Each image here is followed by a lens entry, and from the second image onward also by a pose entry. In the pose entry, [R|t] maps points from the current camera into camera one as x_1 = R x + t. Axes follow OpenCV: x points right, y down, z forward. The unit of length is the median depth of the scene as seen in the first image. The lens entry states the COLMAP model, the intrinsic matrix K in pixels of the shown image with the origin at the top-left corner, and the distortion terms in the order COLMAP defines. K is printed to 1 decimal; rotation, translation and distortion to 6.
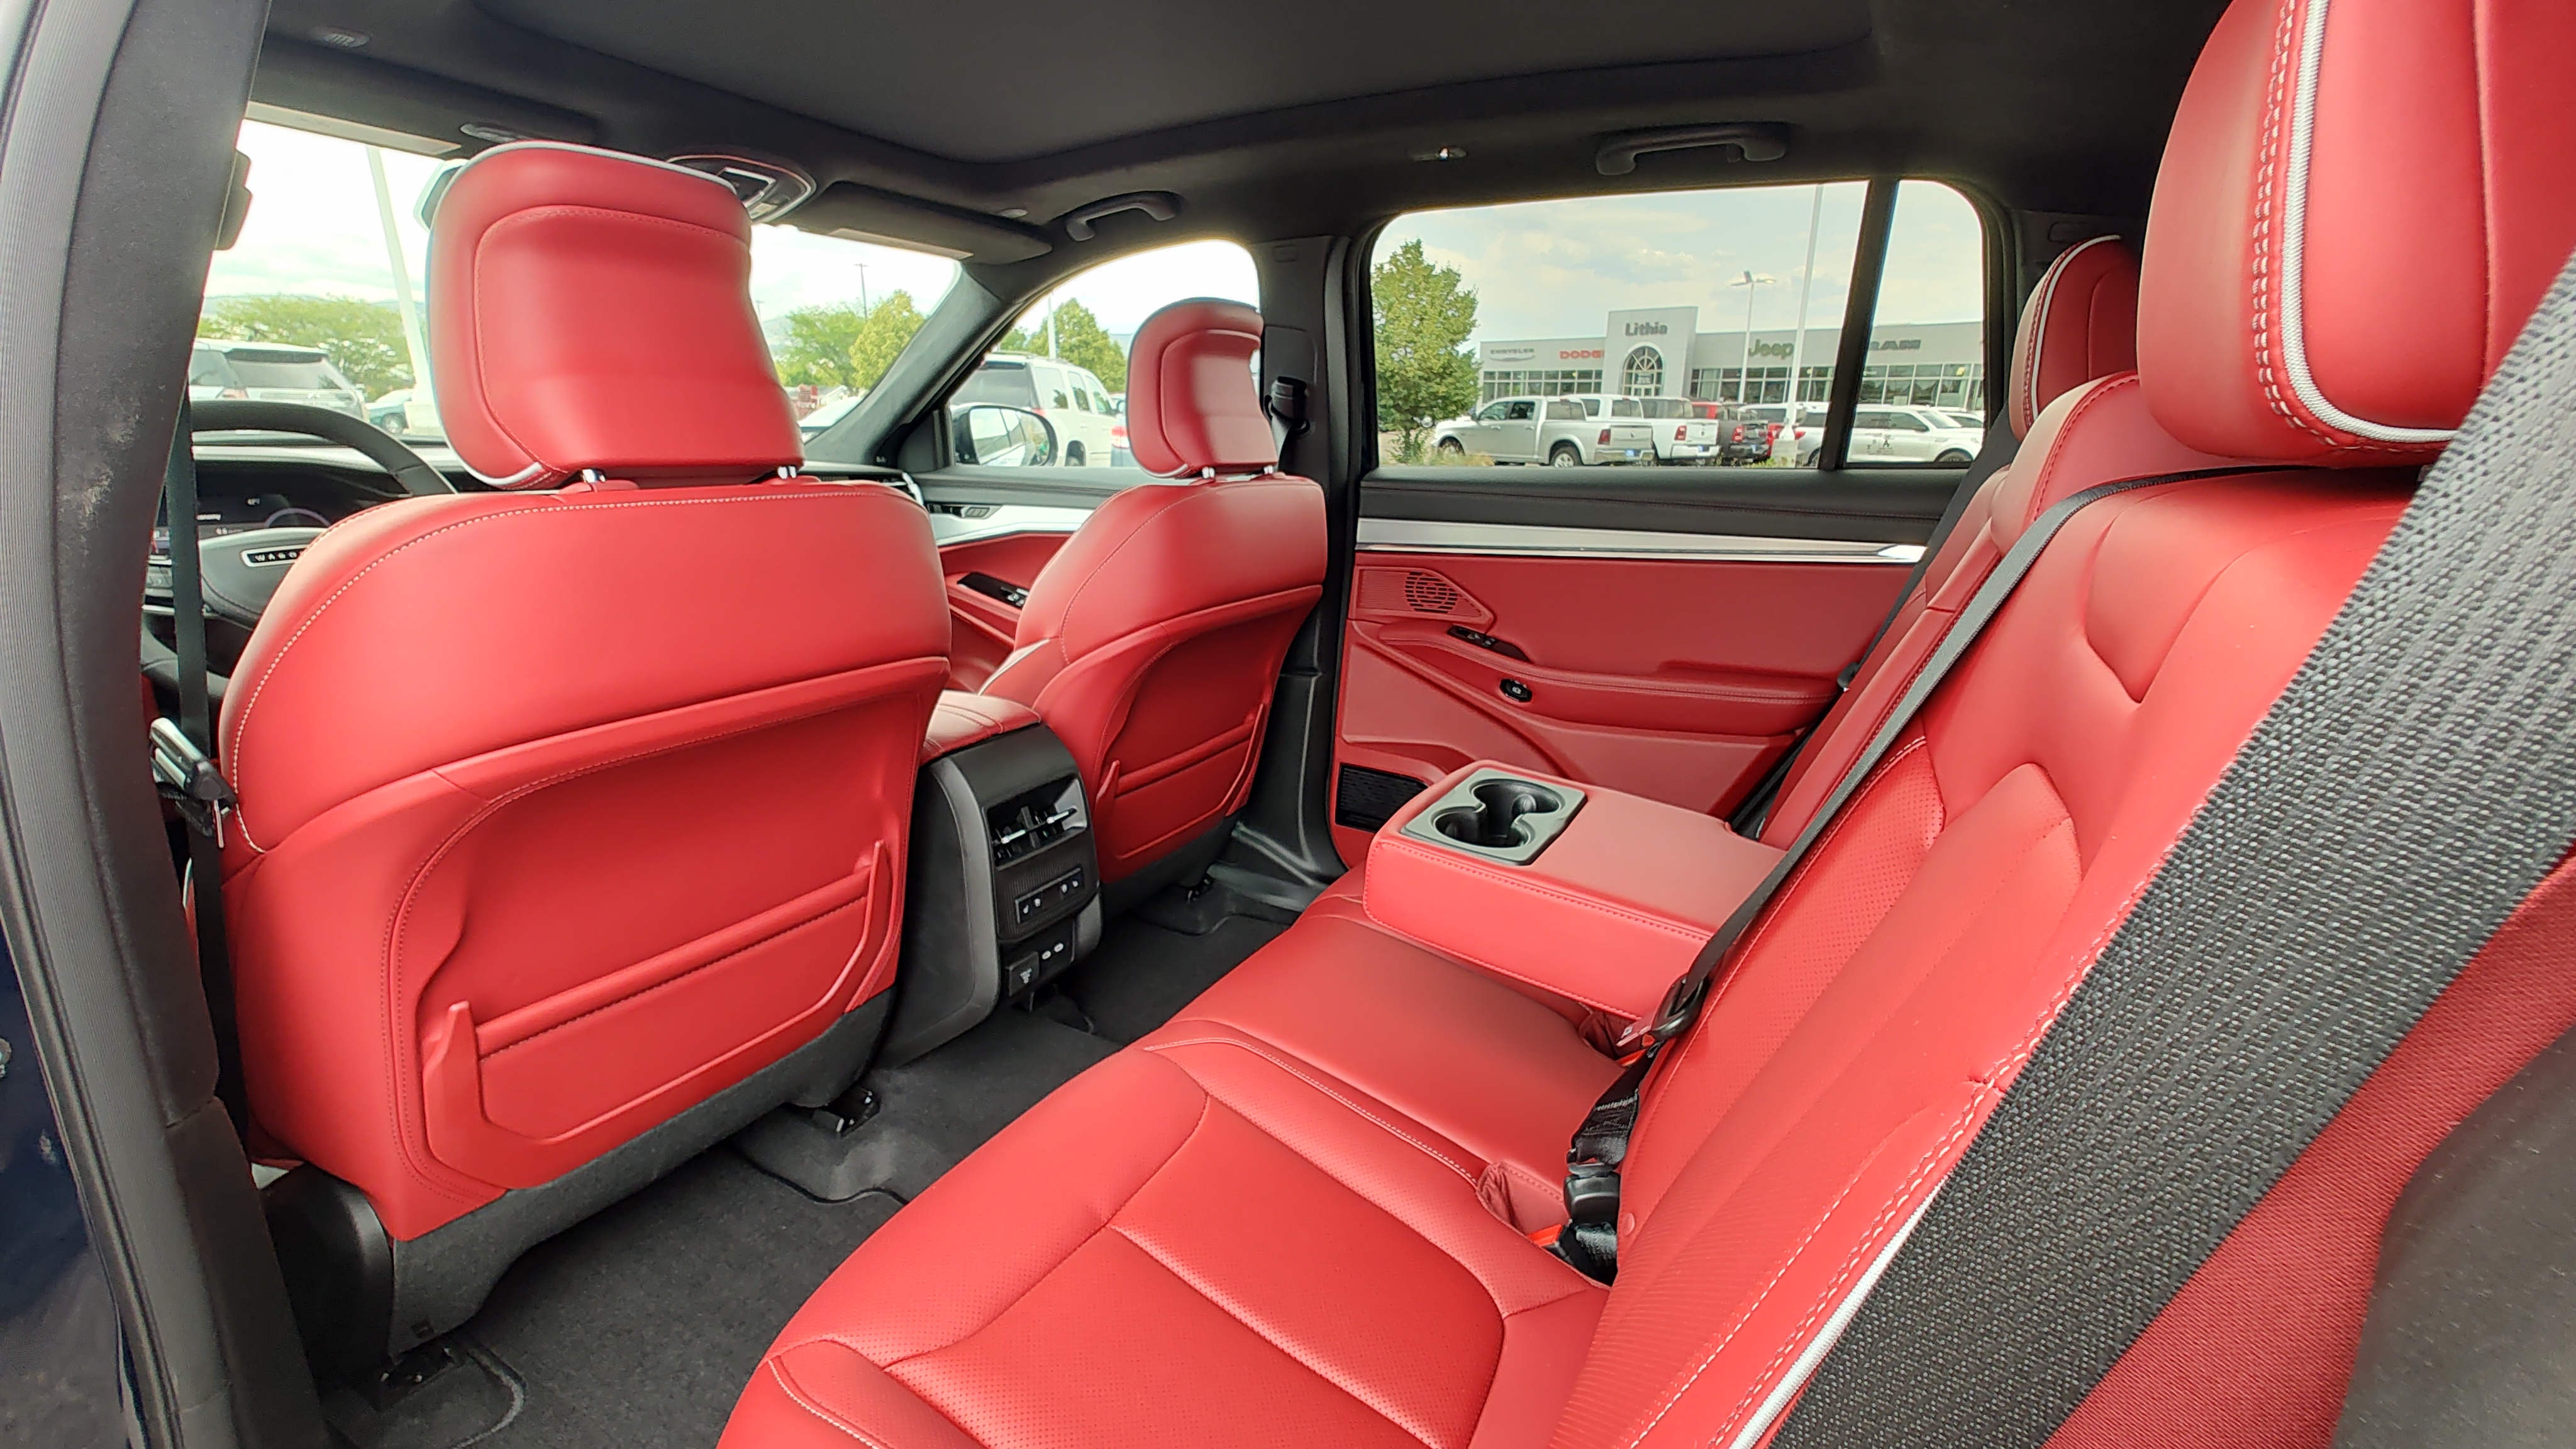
lens RADIAL K [[1107.6, 0, 1342.4], [0, 1107.6, 745.8], [0, 0, 1]] dist [0.004977, -0.000138]
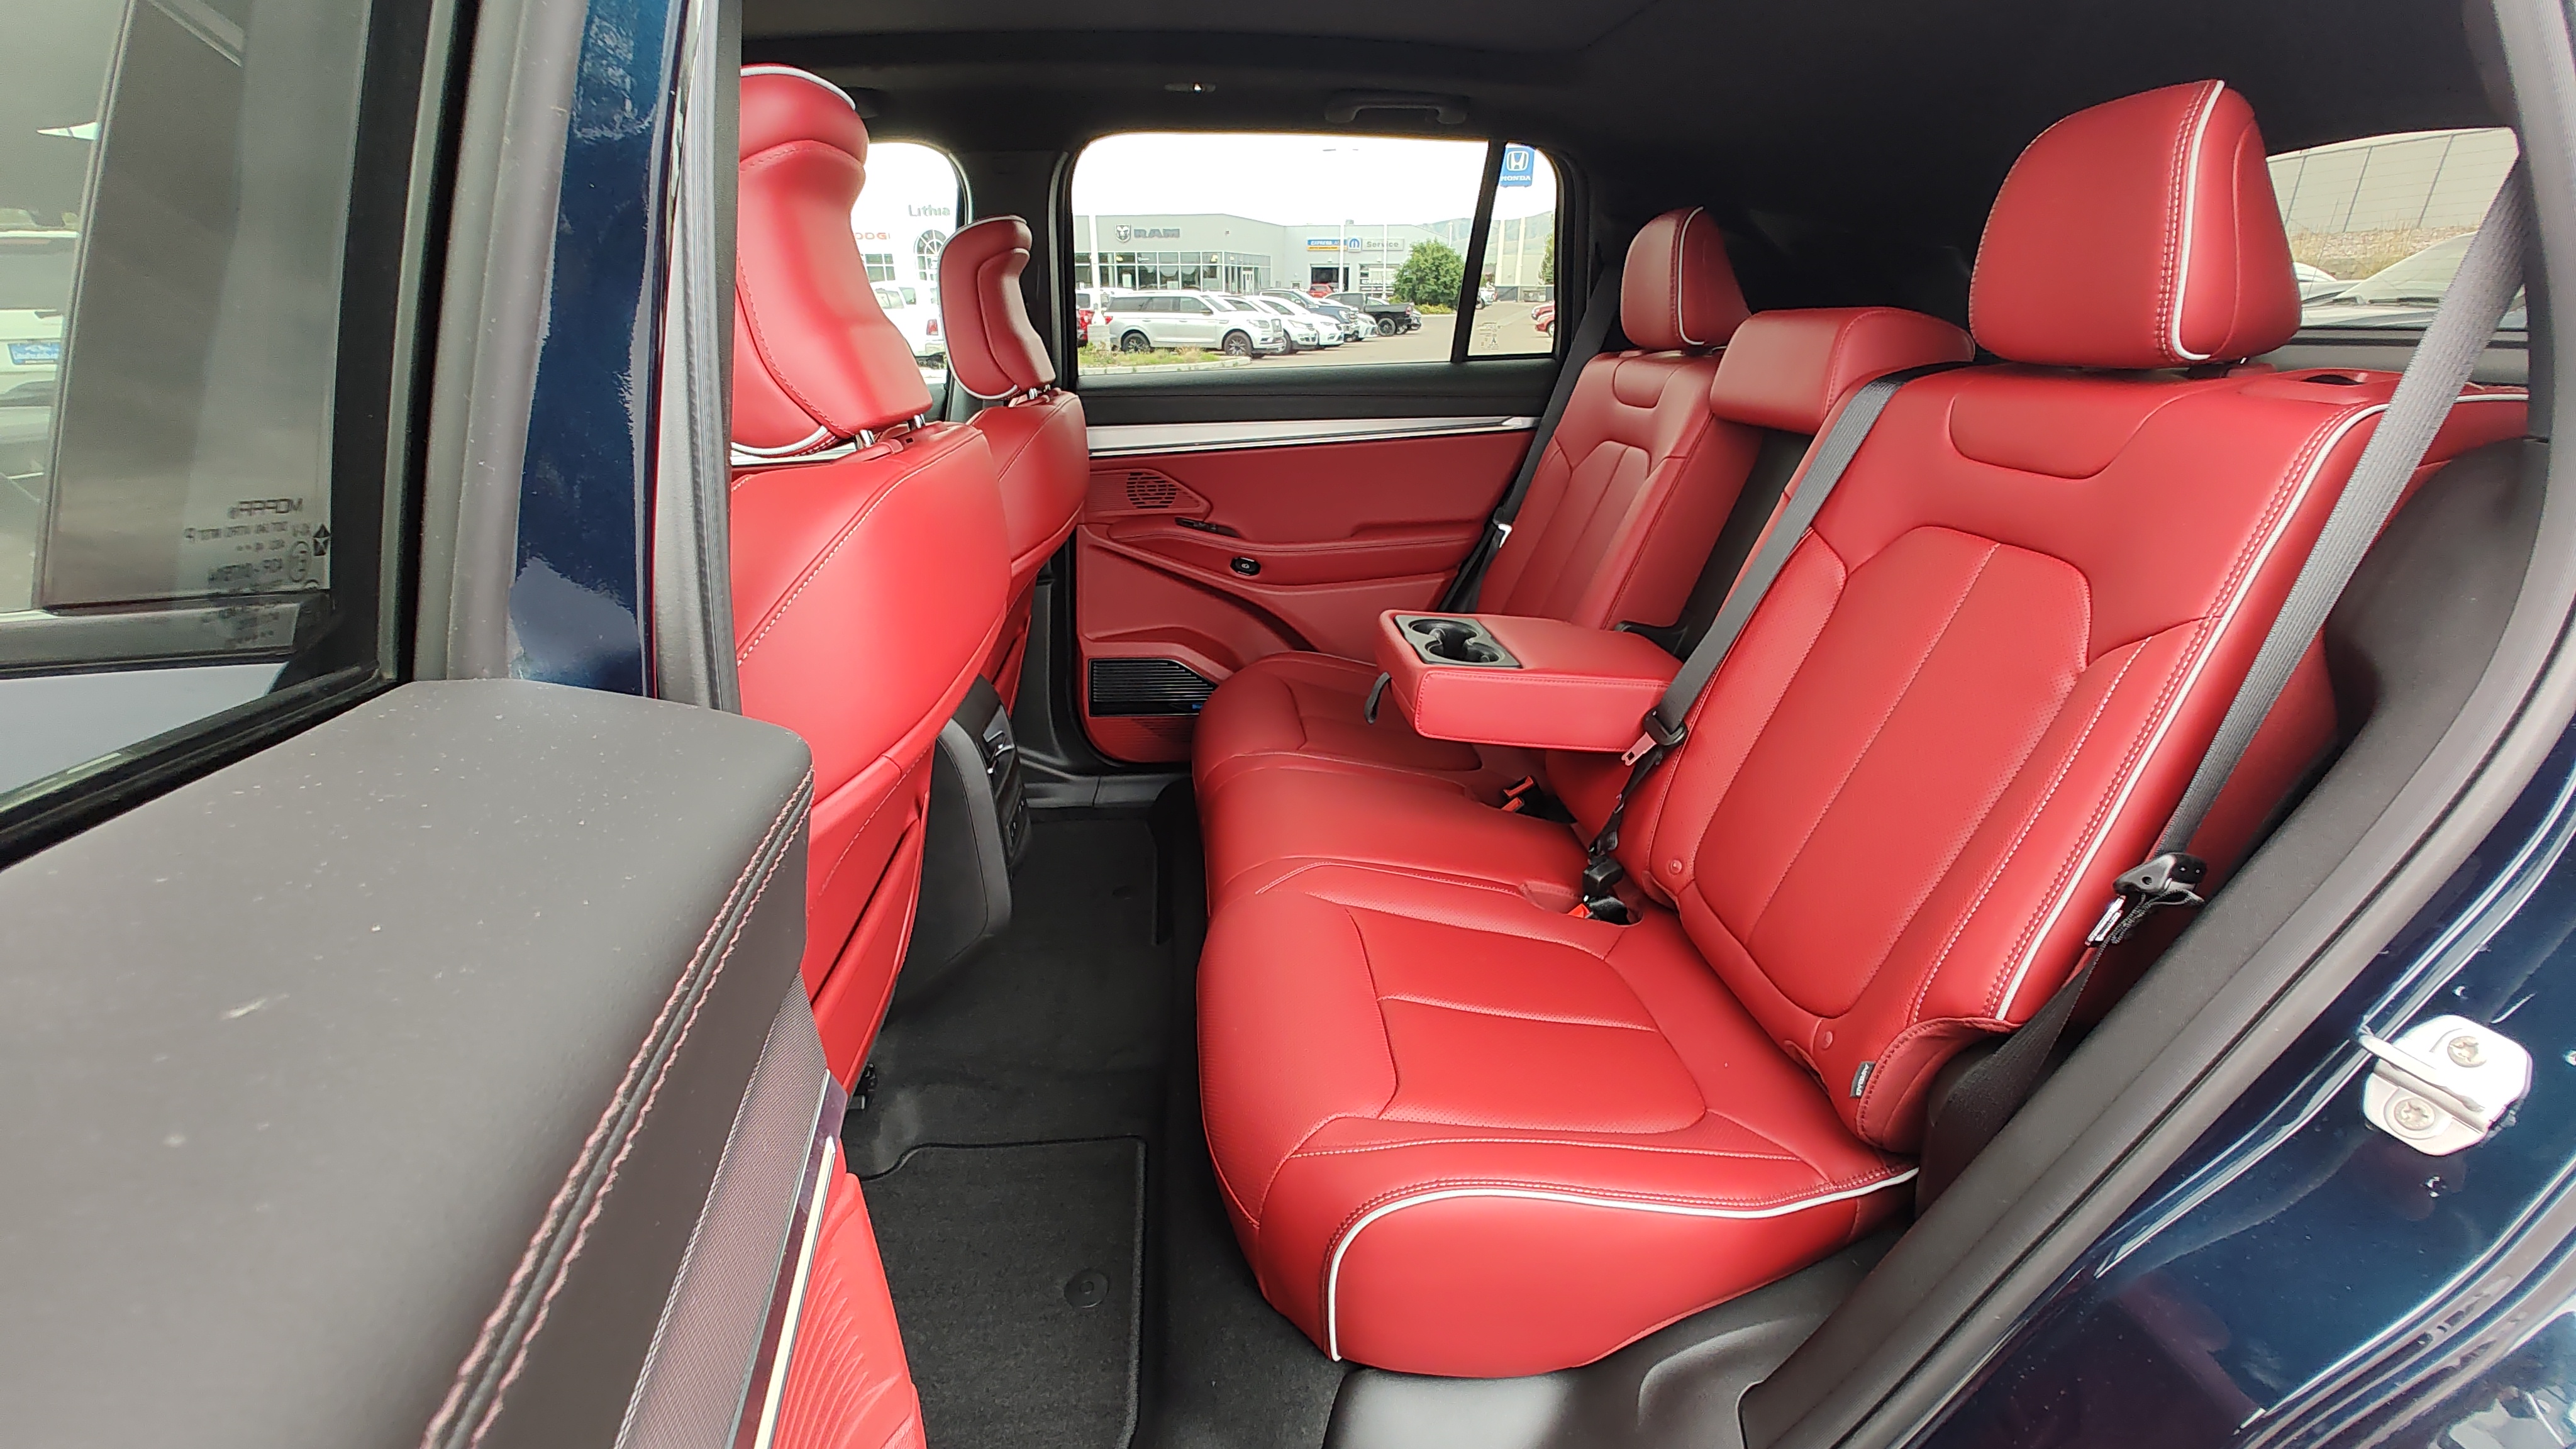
lens RADIAL K [[1107.6, 0, 1272.0], [0, 1107.6, 748.5], [0, 0, 1]] dist [0.004977, -0.000138]
pose [[0.816078, -0.228716, 0.530759, -0.507571], [0.174845, 0.973031, 0.150466, -0.035024], [-0.550859, -0.029992, 0.834059, 0.004050]]
